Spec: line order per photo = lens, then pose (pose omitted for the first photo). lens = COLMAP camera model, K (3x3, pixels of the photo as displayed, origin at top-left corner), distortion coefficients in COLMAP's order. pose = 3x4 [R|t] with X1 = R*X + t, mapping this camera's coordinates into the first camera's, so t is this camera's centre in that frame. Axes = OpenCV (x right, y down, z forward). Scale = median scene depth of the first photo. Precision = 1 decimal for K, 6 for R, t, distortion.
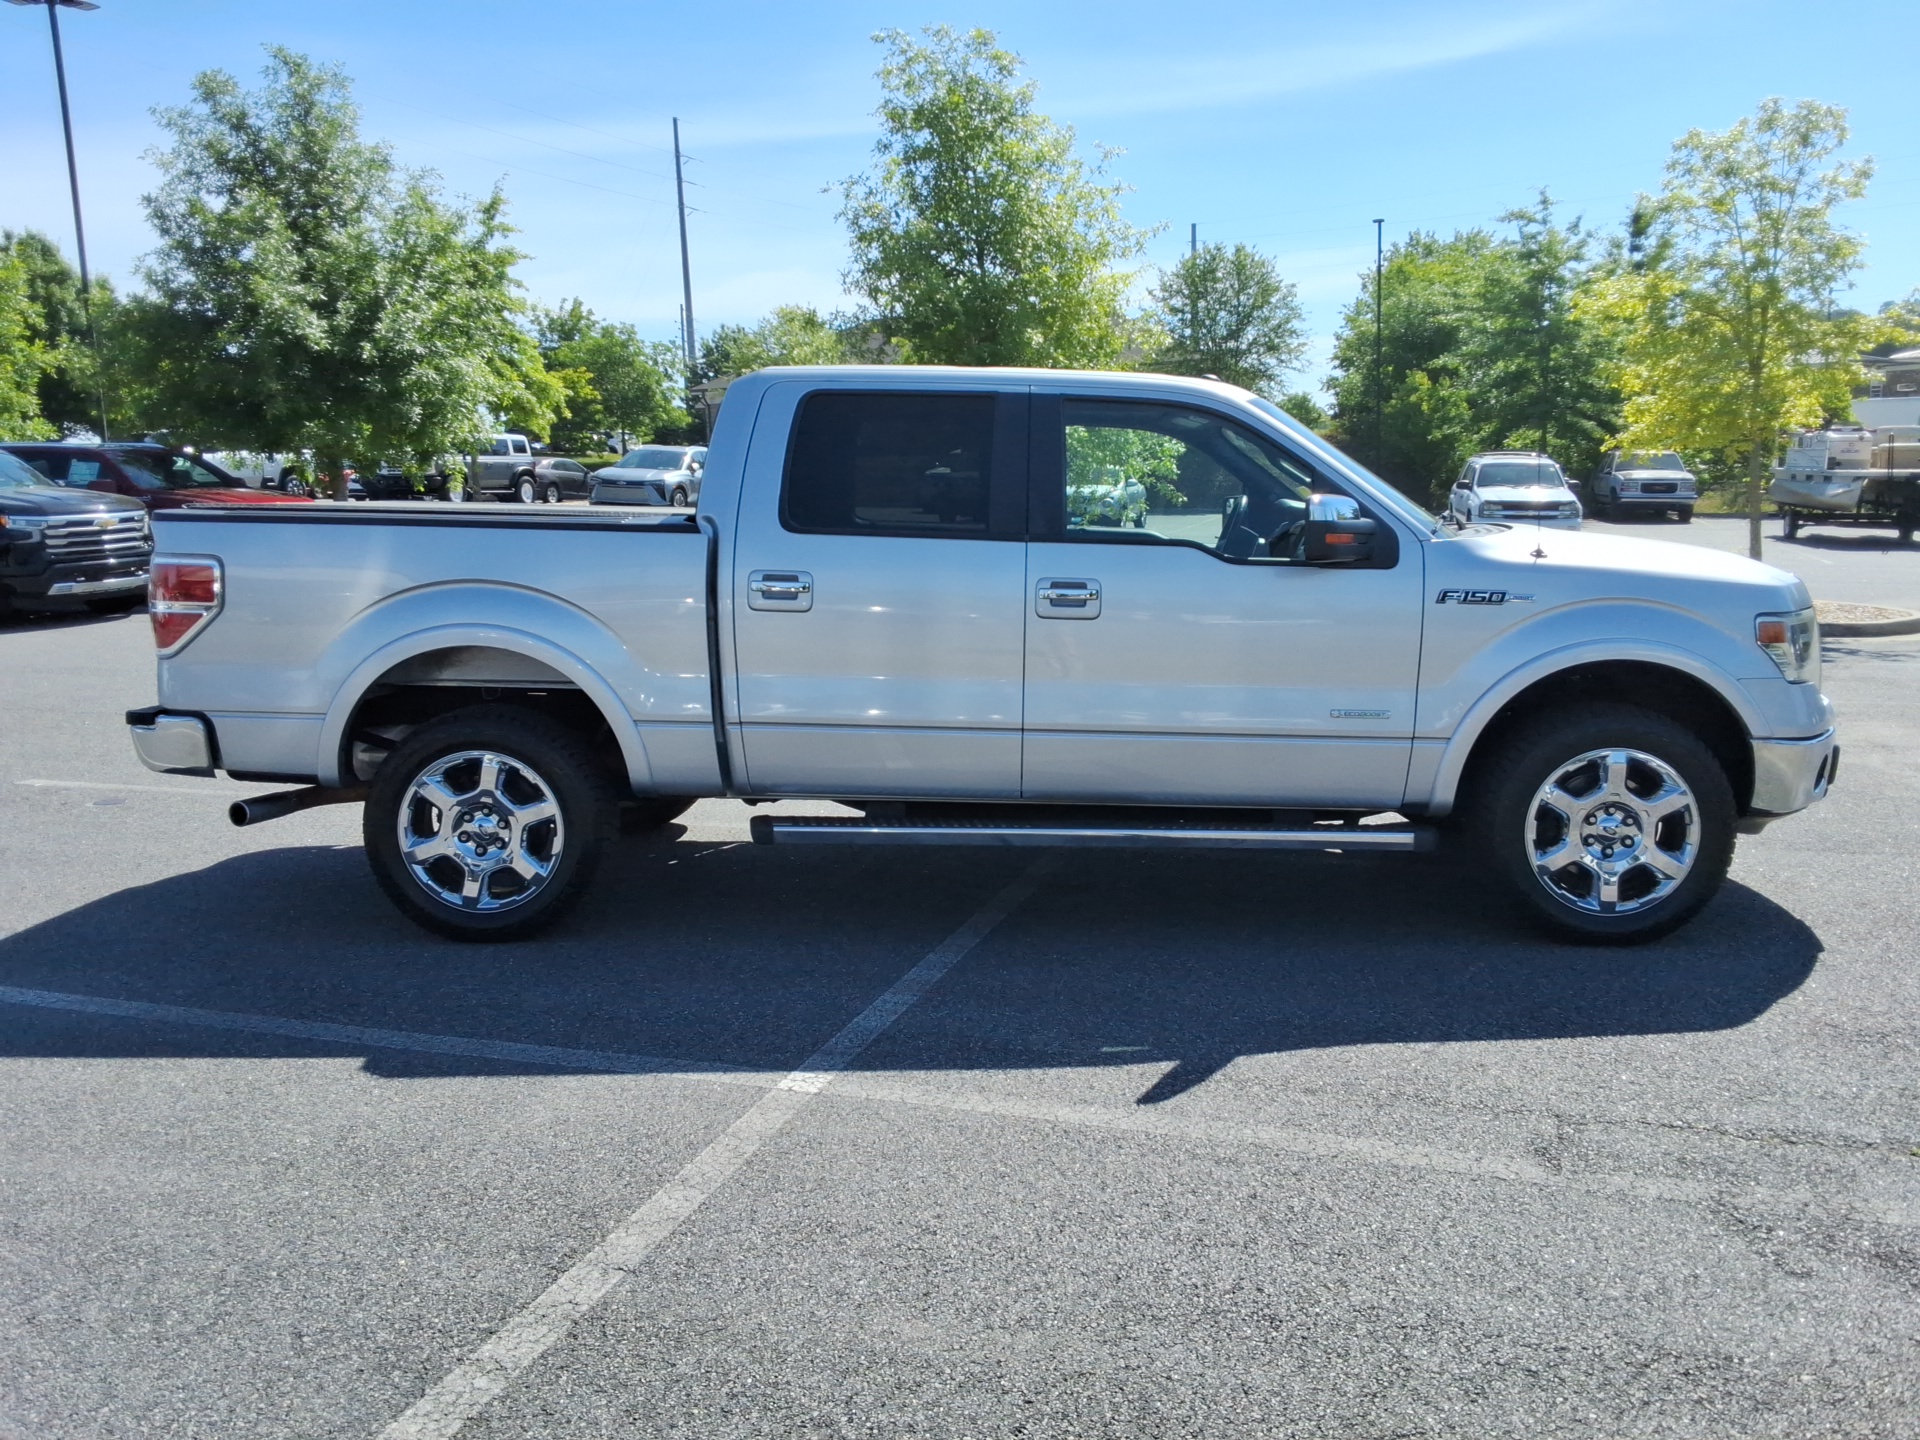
lens RADIAL K [[1534.6, 0, 975.8], [0, 1534.6, 712.0], [0, 0, 1]] dist [0.104580, -0.156884]
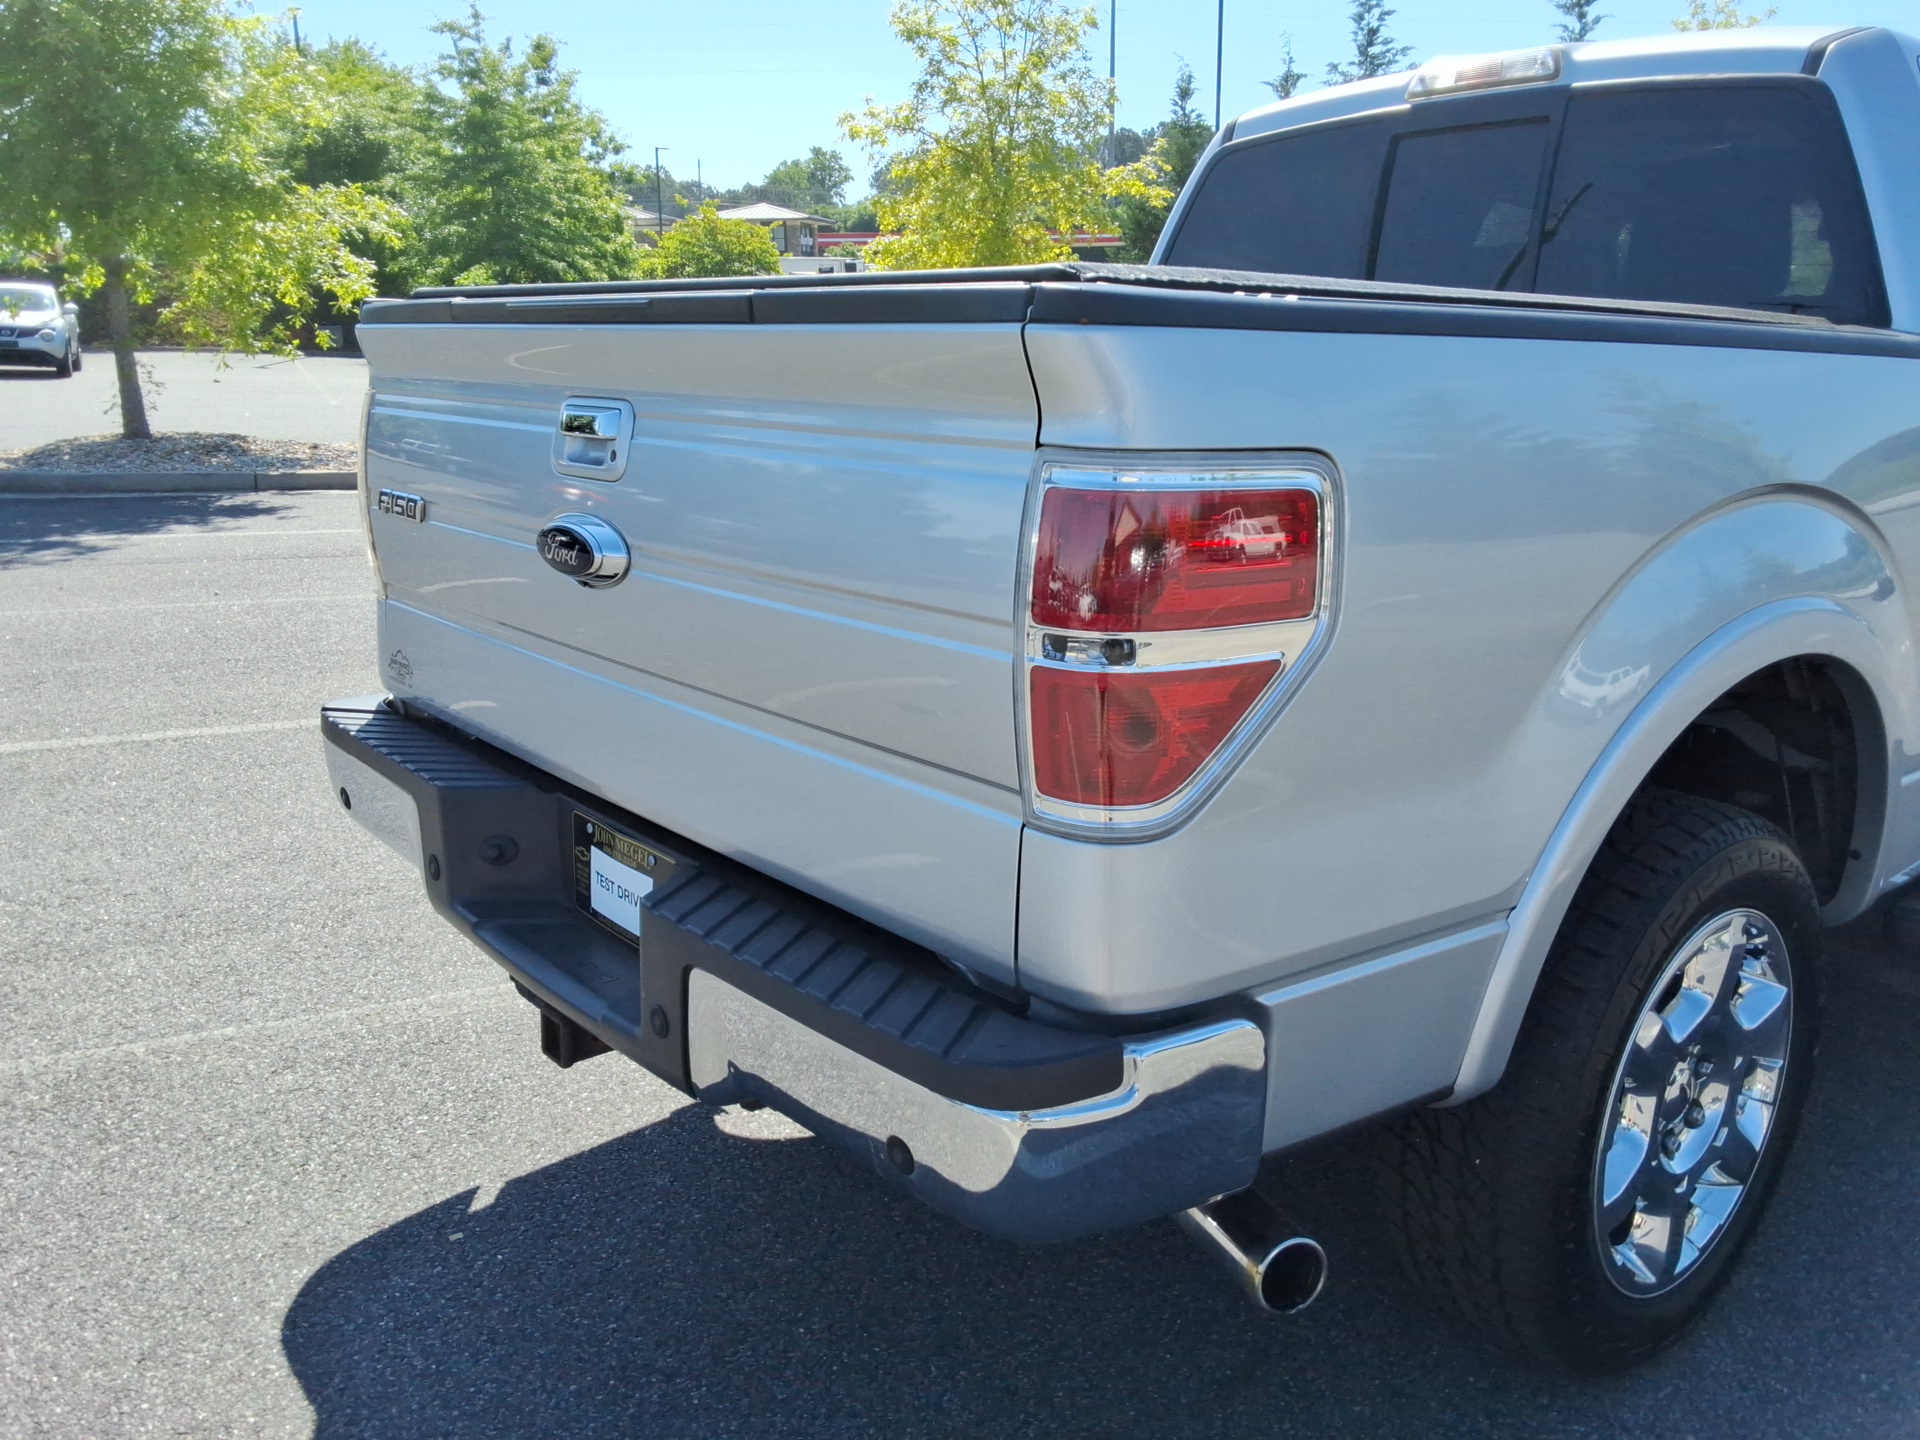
lens RADIAL K [[1534.6, 0, 975.8], [0, 1534.6, 712.0], [0, 0, 1]] dist [0.104580, -0.156884]
pose [[0.747979, -0.140940, 0.648586, -0.074735], [0.078029, 0.989090, 0.124947, -0.009894], [-0.659120, -0.042849, 0.750816, 0.087578]]
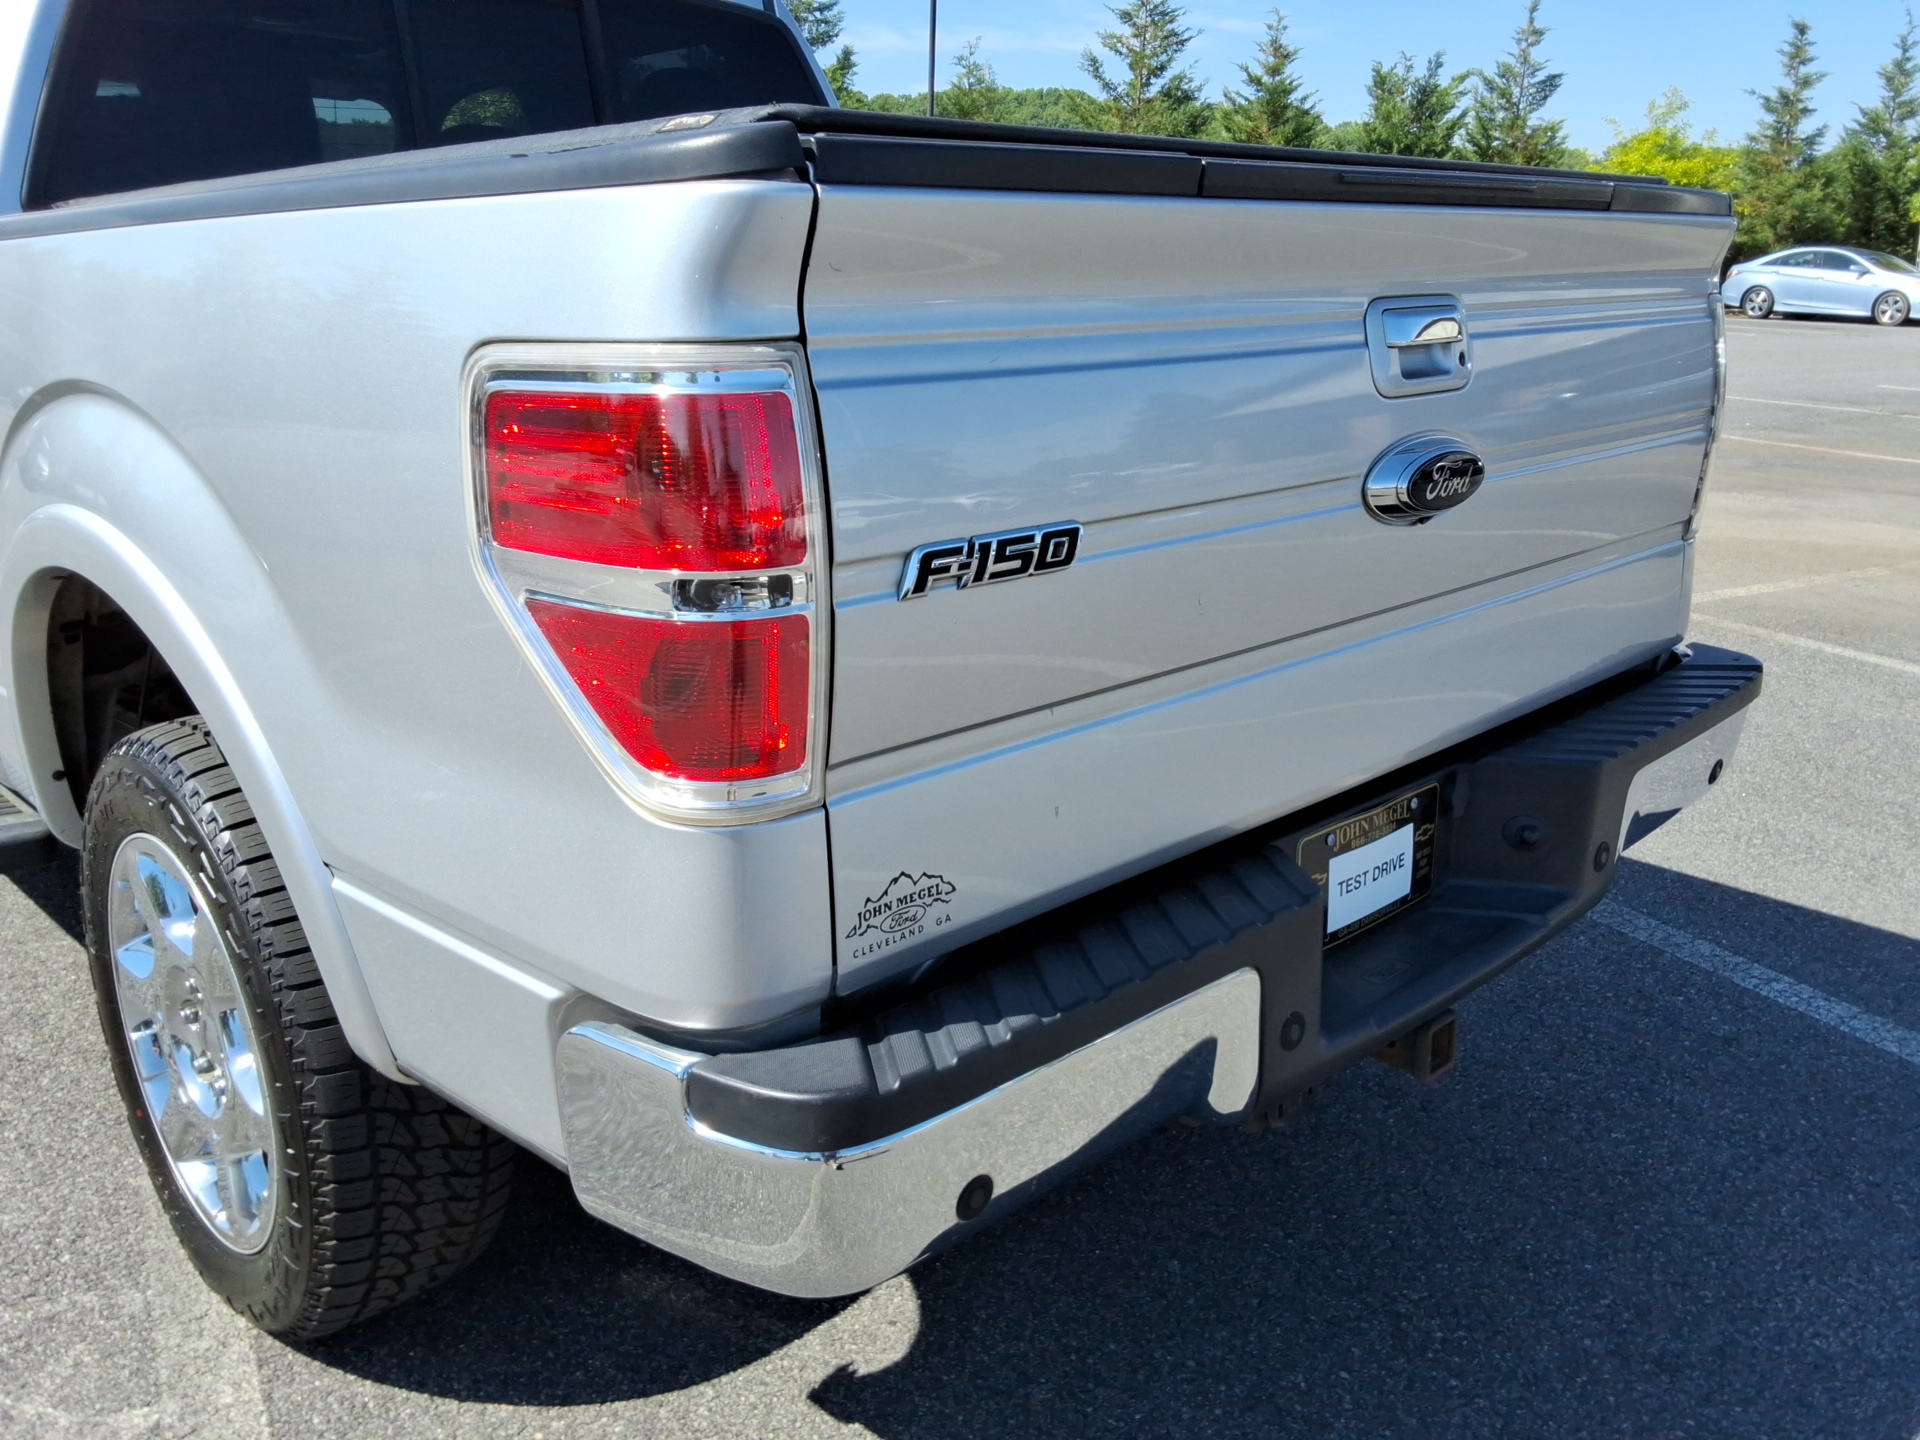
lens RADIAL K [[1563.2, 0, 960.0], [0, 1563.2, 720.0], [0, 0, 1]] dist [0.067331, -0.109238]
pose [[-0.731309, -0.189490, 0.655196, -0.071551], [0.093547, 0.923686, 0.371554, -0.019380], [-0.675601, 0.333012, -0.657774, 0.161389]]
